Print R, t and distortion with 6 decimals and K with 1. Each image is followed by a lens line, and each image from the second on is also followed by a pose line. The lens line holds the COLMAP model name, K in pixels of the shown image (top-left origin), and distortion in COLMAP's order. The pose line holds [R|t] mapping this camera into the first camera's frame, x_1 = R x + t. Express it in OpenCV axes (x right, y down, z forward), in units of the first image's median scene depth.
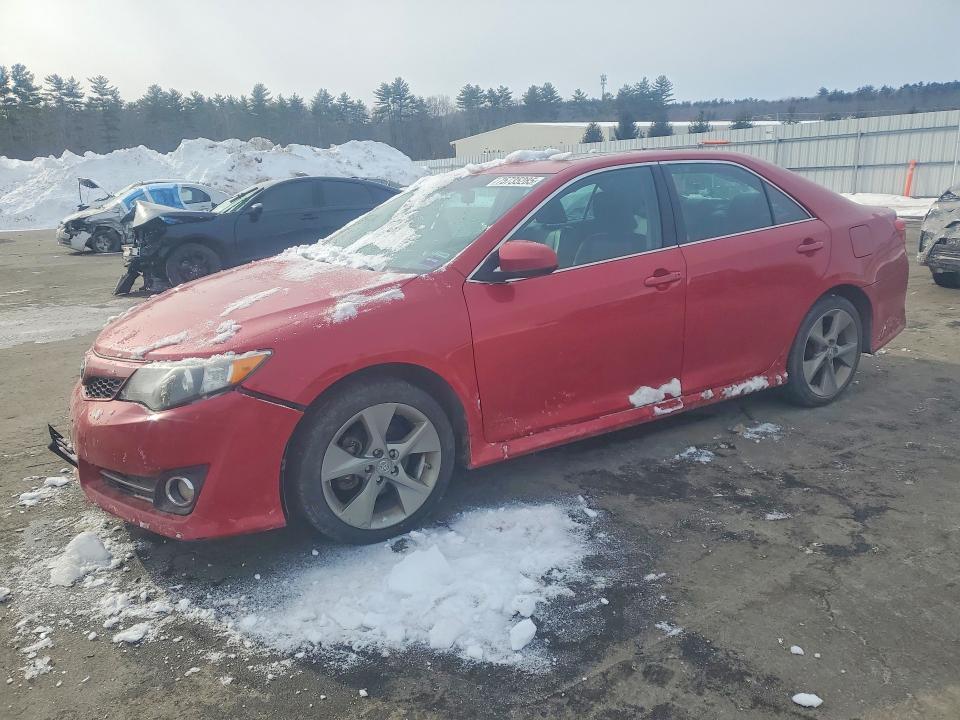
lens RADIAL K [[734.2, 0, 478.0], [0, 734.2, 368.2], [0, 0, 1]] dist [0.037241, -0.022770]
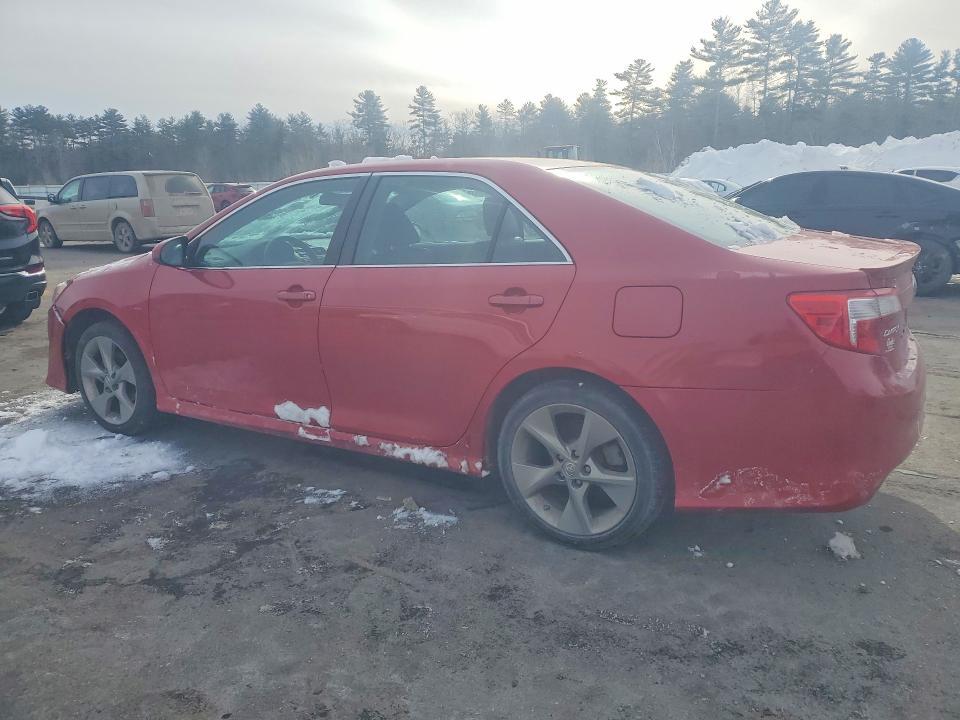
lens RADIAL K [[734.2, 0, 483.9], [0, 734.2, 356.3], [0, 0, 1]] dist [0.037241, -0.022770]
pose [[0.476495, 0.232961, -0.847751, 1.140566], [-0.228106, 0.963993, 0.136693, -0.221121], [0.849070, 0.128243, 0.512478, 0.693814]]
